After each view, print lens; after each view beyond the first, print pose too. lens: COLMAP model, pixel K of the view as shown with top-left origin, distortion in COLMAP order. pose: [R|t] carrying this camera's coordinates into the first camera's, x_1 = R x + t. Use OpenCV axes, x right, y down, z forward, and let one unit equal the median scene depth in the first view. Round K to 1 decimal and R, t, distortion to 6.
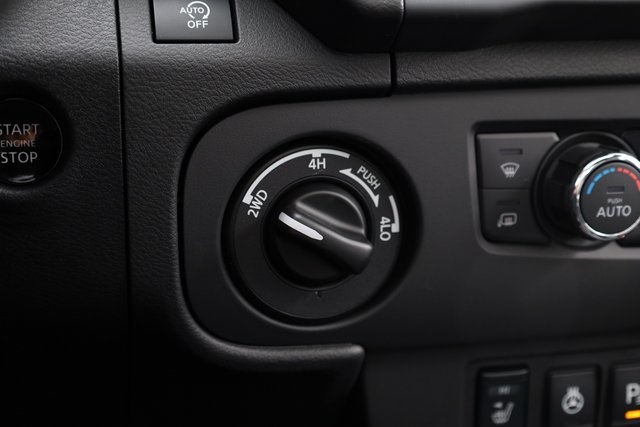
lens RADIAL K [[895.1, 0, 321.0], [0, 895.1, 213.3], [0, 0, 1]] dist [0.008511, 0.000000]
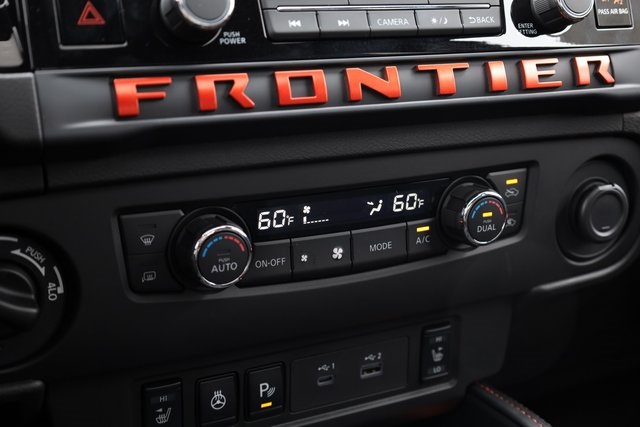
lens RADIAL K [[895.1, 0, 303.1], [0, 895.1, 221.7], [0, 0, 1]] dist [0.008511, 0.000000]
pose [[0.973034, -0.056309, 0.223681, 0.140709], [0.044179, 0.997288, 0.058870, -0.144297], [-0.226389, -0.047400, 0.972883, -0.344635]]
